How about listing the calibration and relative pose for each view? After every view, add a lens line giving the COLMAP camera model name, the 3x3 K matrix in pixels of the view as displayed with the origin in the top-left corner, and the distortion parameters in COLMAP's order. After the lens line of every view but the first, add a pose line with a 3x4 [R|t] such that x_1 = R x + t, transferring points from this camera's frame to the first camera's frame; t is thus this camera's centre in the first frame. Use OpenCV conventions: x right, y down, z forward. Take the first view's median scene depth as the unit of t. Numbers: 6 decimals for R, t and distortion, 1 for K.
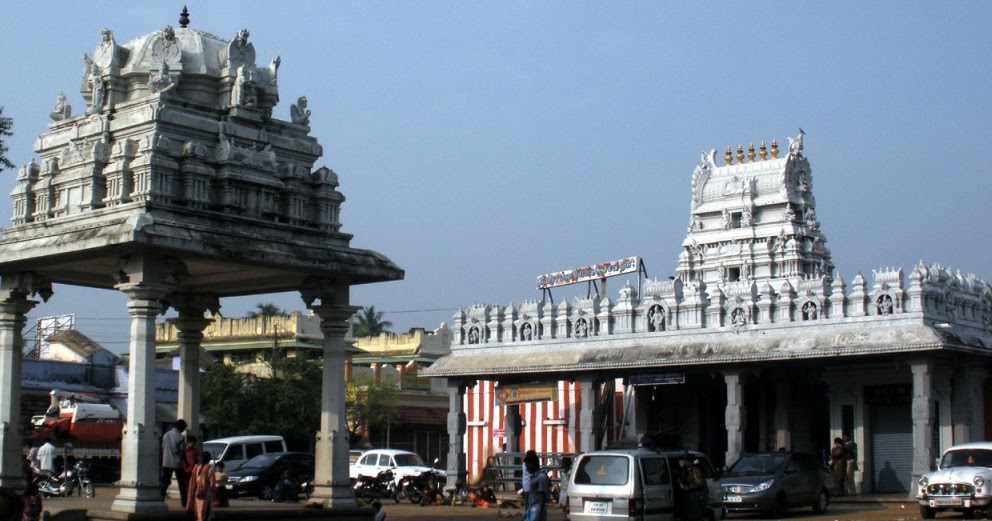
lens RADIAL K [[1340.3, 0, 495.2], [0, 1340.3, 260.7], [0, 0, 1]] dist [-0.242285, 0.000000]
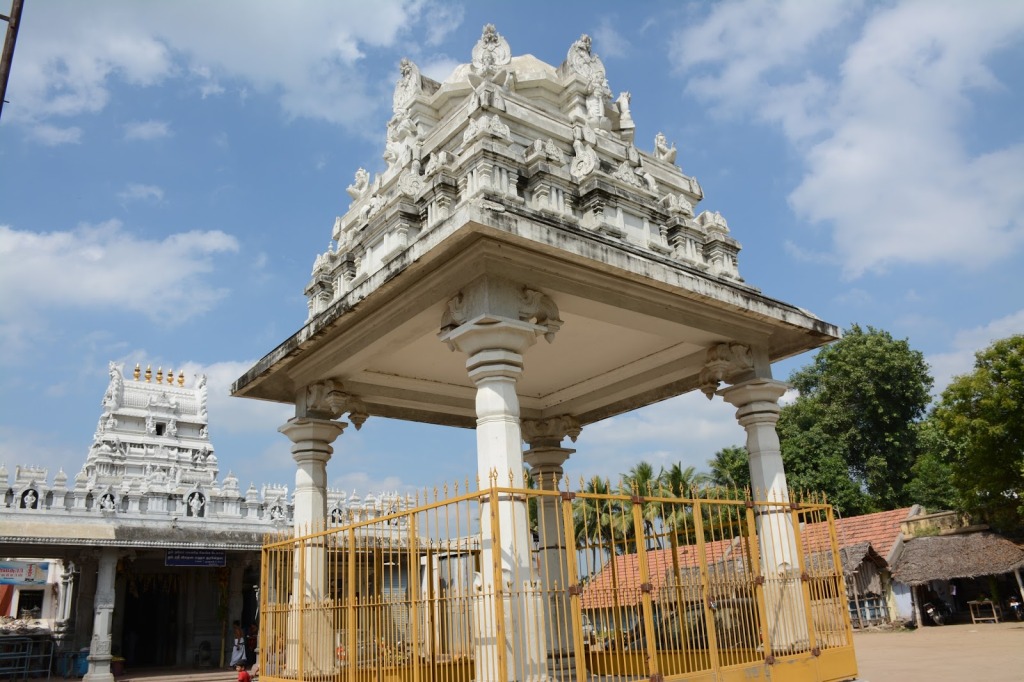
lens RADIAL K [[785.3, 0, 507.3], [0, 785.3, 338.8], [0, 0, 1]] dist [-0.137845, 0.073667]
pose [[0.218518, 0.321196, 0.921457, -0.419917], [-0.077499, 0.947007, -0.311724, 0.085027], [-0.972751, -0.003295, 0.231830, 0.571020]]
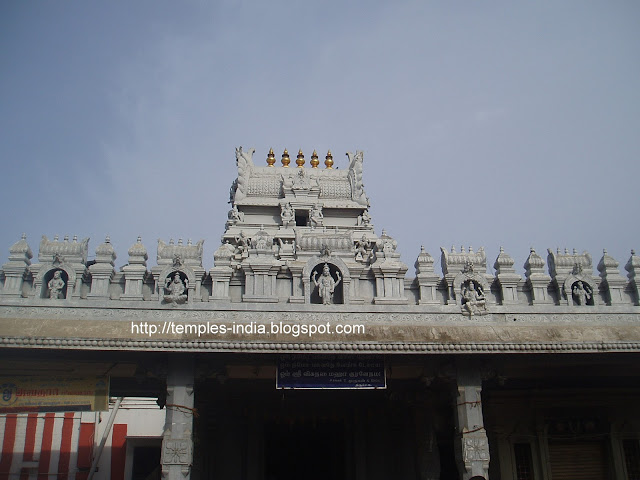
lens RADIAL K [[669.3, 0, 336.9], [0, 669.3, 217.2], [0, 0, 1]] dist [-0.103370, 0.000000]
pose [[0.686360, 0.285684, 0.668801, -0.089798], [-0.080118, 0.943720, -0.320897, 0.107544], [-0.722836, 0.166668, 0.670620, 0.734640]]
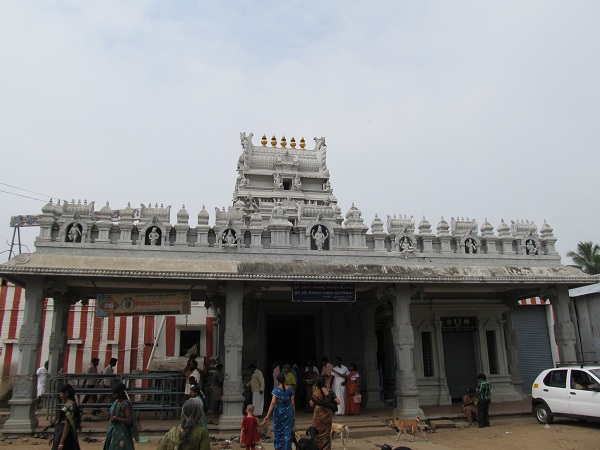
lens RADIAL K [[494.3, 0, 298.7], [0, 494.3, 220.2], [0, 0, 1]] dist [-0.082538, 0.006586]
pose [[0.632066, 0.210571, 0.745756, -0.166321], [-0.092049, 0.975961, -0.197555, 0.100748], [-0.769428, 0.056222, 0.636255, 0.724509]]
